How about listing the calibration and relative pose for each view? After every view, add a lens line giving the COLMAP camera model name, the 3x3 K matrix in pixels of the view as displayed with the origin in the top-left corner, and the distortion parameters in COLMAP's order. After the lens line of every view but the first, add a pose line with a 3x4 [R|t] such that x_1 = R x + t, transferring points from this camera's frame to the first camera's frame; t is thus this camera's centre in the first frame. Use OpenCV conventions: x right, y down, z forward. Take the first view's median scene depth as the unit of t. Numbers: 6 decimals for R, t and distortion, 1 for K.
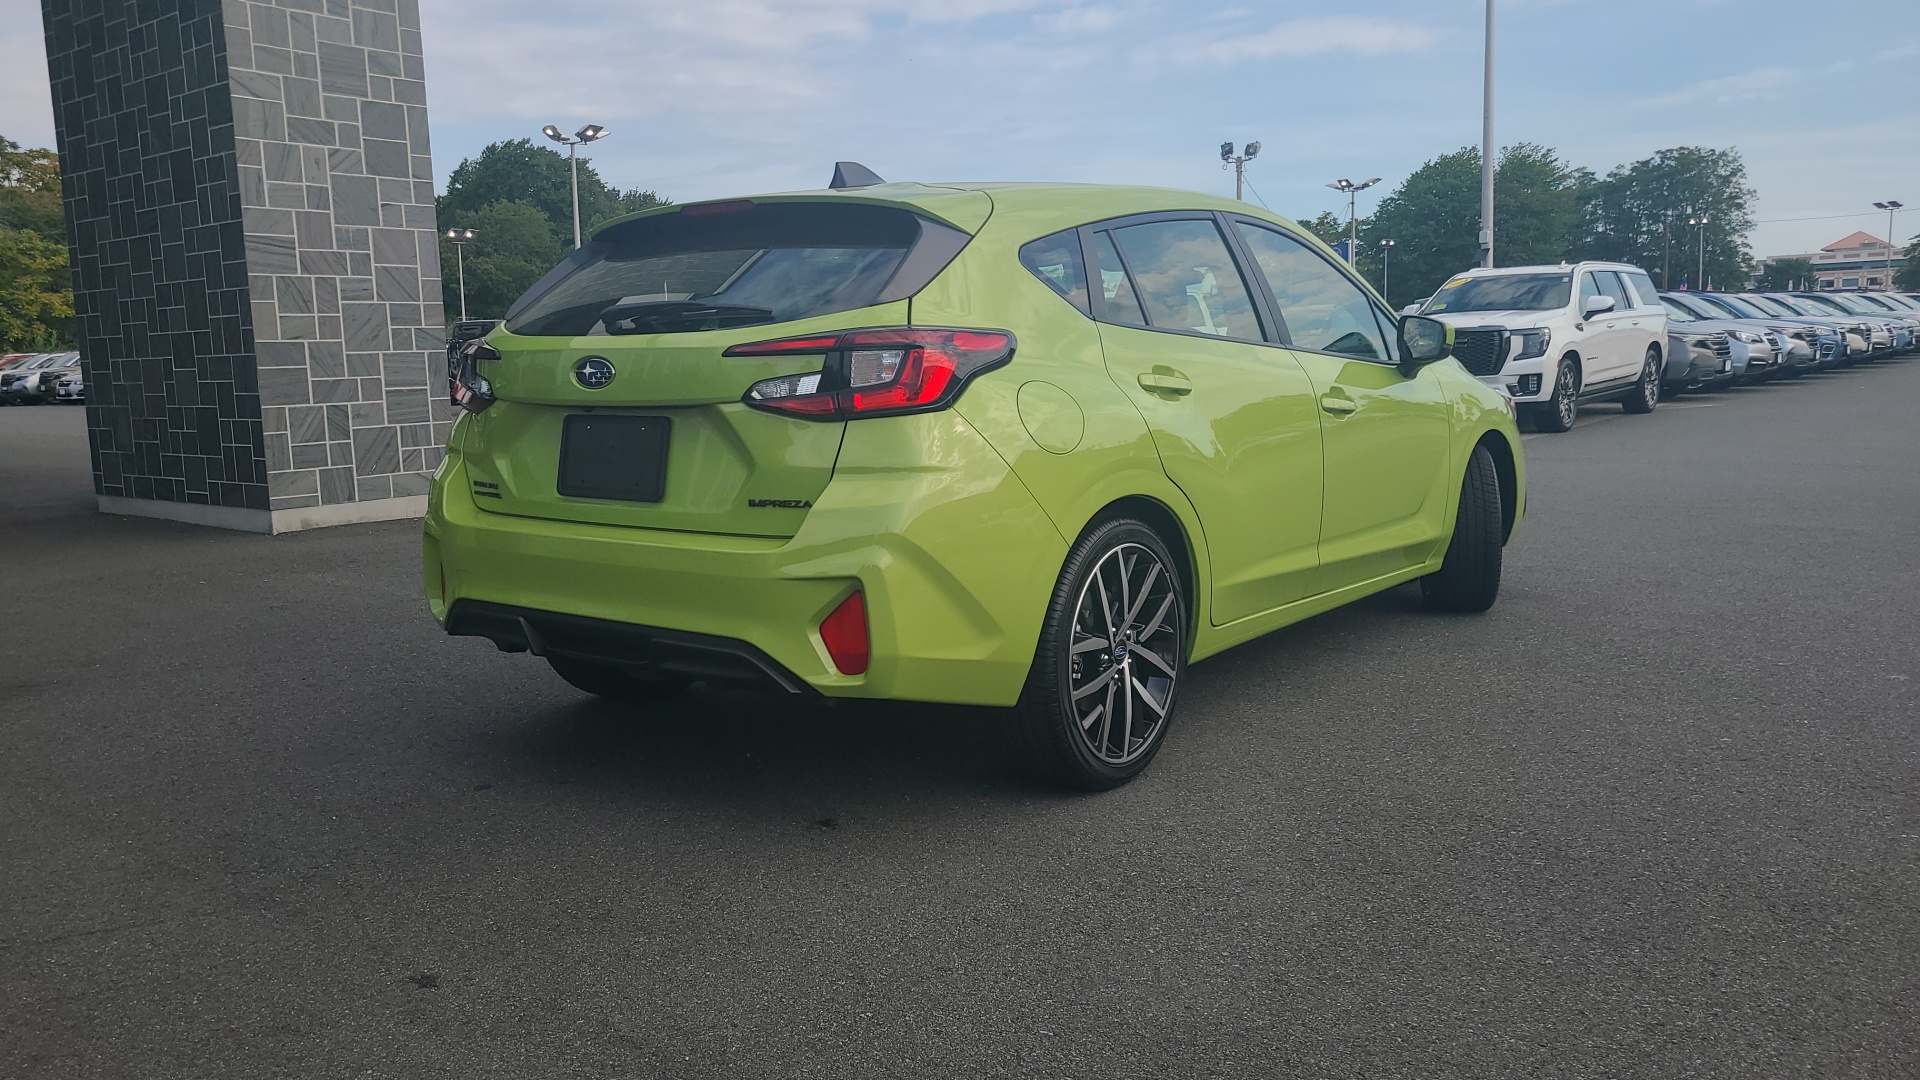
lens RADIAL K [[1428.8, 0, 942.6], [0, 1428.8, 545.7], [0, 0, 1]] dist [0.026932, -0.006358]
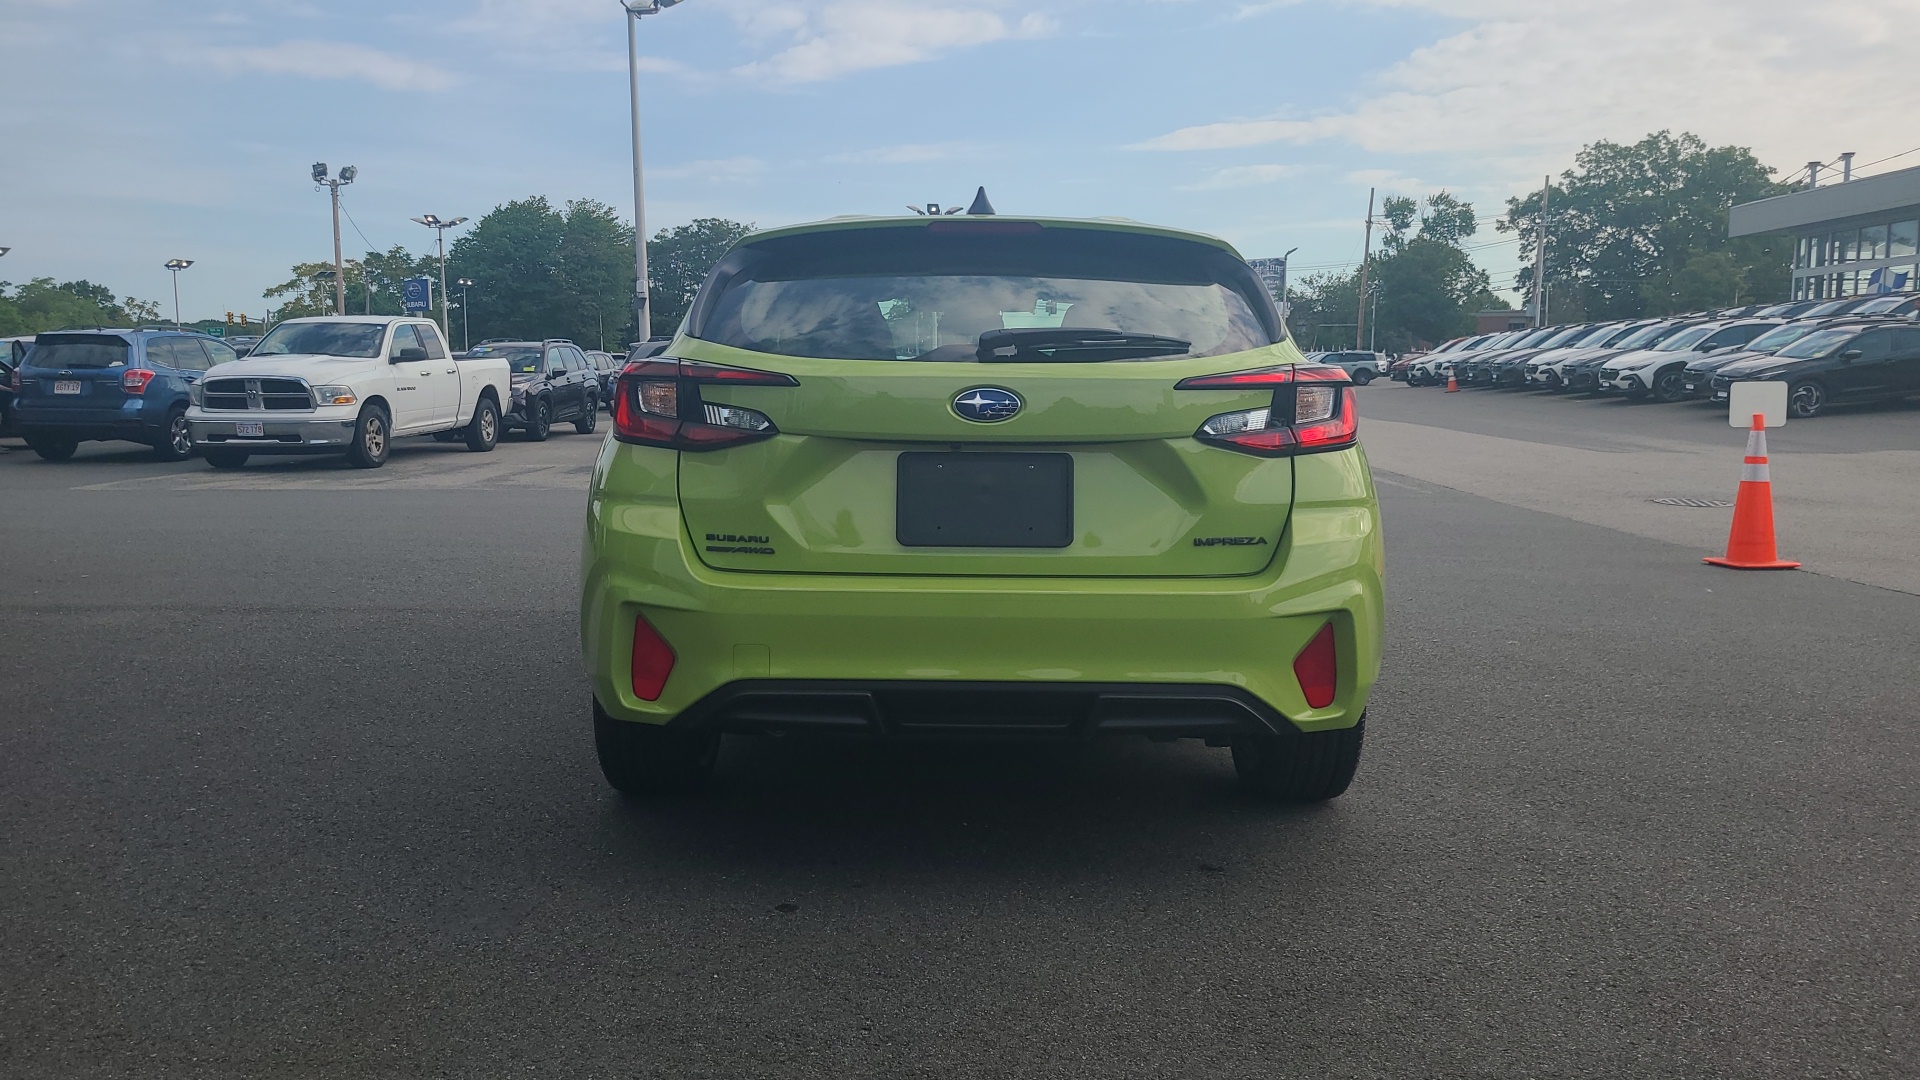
lens RADIAL K [[1428.8, 0, 962.2], [0, 1428.8, 528.5], [0, 0, 1]] dist [0.026932, -0.006358]
pose [[0.788353, -0.032909, 0.614342, -0.272507], [0.057487, 0.998140, -0.020302, -0.009206], [-0.612531, 0.051322, 0.788778, 0.109320]]
